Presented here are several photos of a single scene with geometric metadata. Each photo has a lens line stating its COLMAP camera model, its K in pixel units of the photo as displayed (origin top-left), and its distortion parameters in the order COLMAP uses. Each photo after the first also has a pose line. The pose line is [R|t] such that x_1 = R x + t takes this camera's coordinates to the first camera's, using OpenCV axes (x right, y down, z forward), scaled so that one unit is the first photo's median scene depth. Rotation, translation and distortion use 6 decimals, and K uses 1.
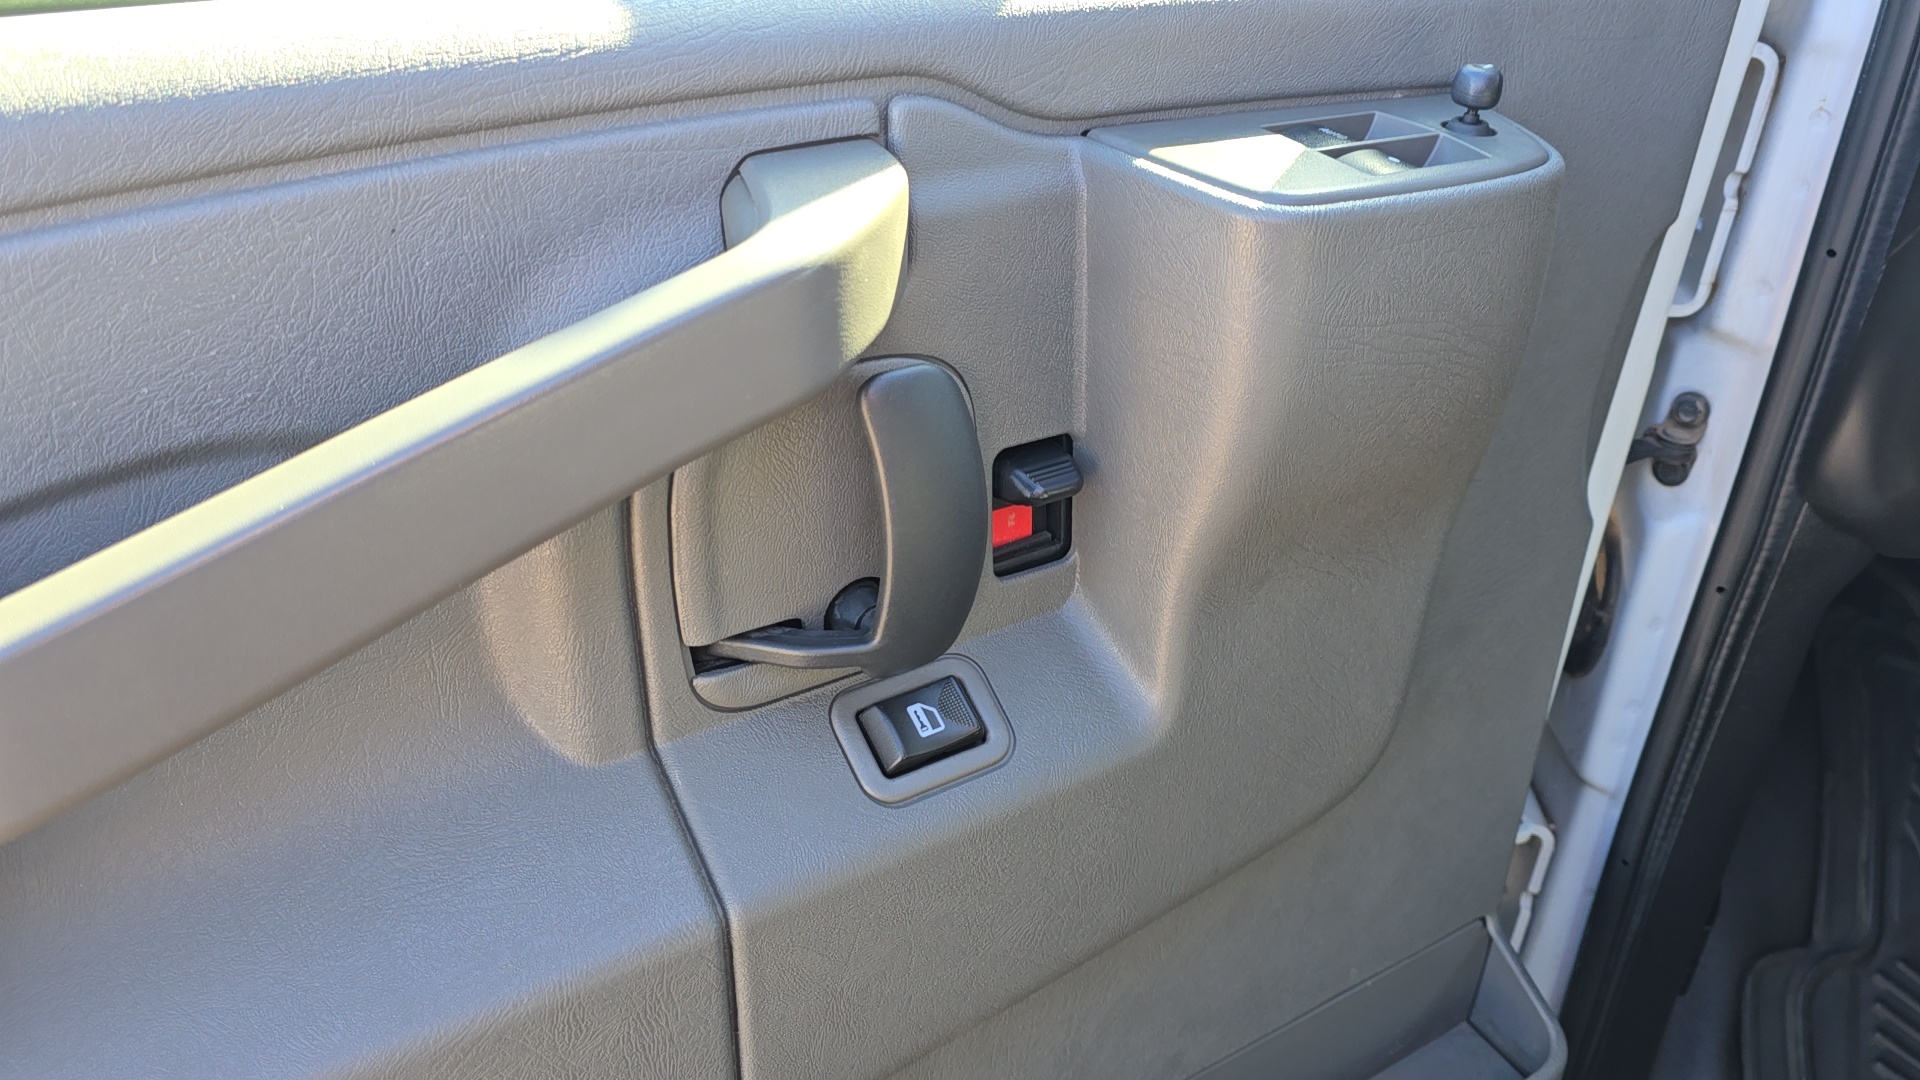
lens RADIAL K [[1603.3, 0, 966.2], [0, 1603.3, 546.5], [0, 0, 1]] dist [-0.000108, -0.000593]
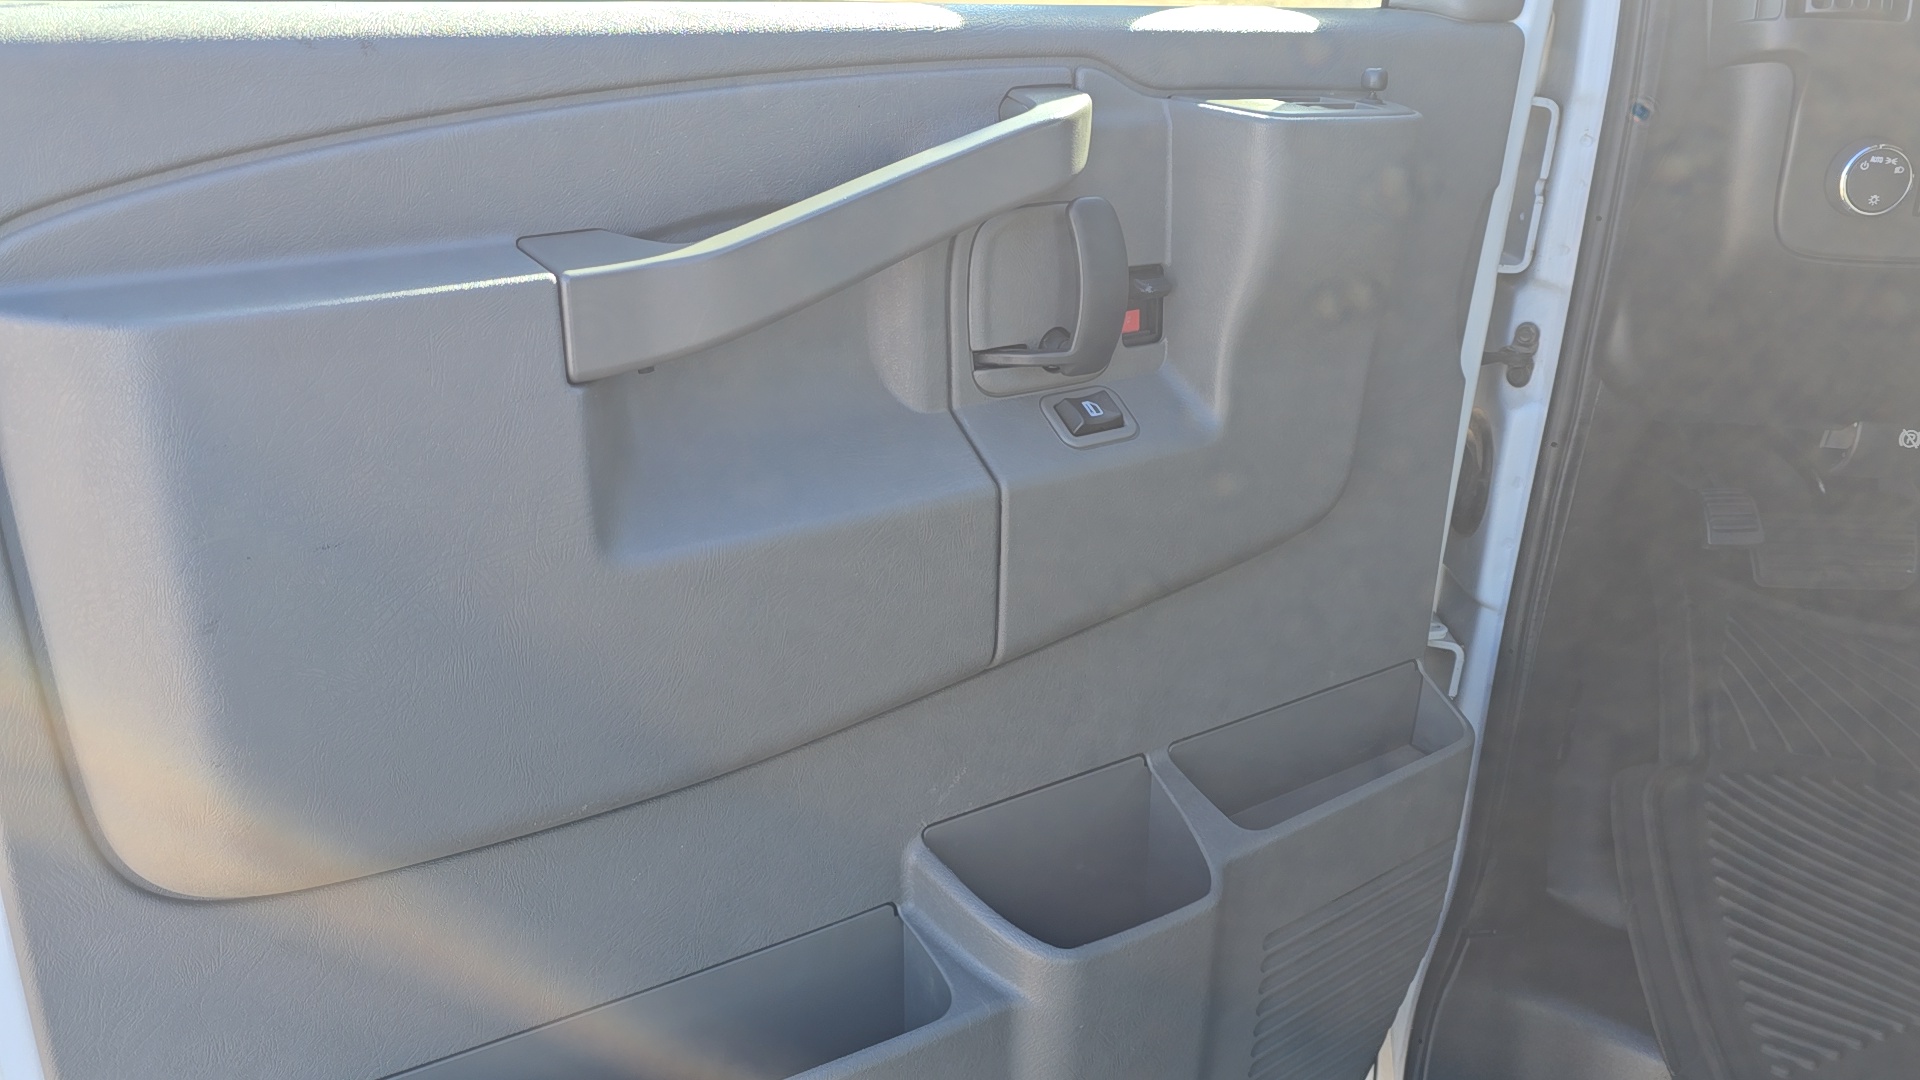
lens RADIAL K [[1603.3, 0, 966.2], [0, 1603.3, 546.5], [0, 0, 1]] dist [-0.000108, -0.000593]
pose [[0.999196, -0.015377, 0.037037, -0.231206], [0.020696, 0.988798, -0.147821, 0.513415], [-0.034349, 0.148469, 0.988320, -0.740850]]
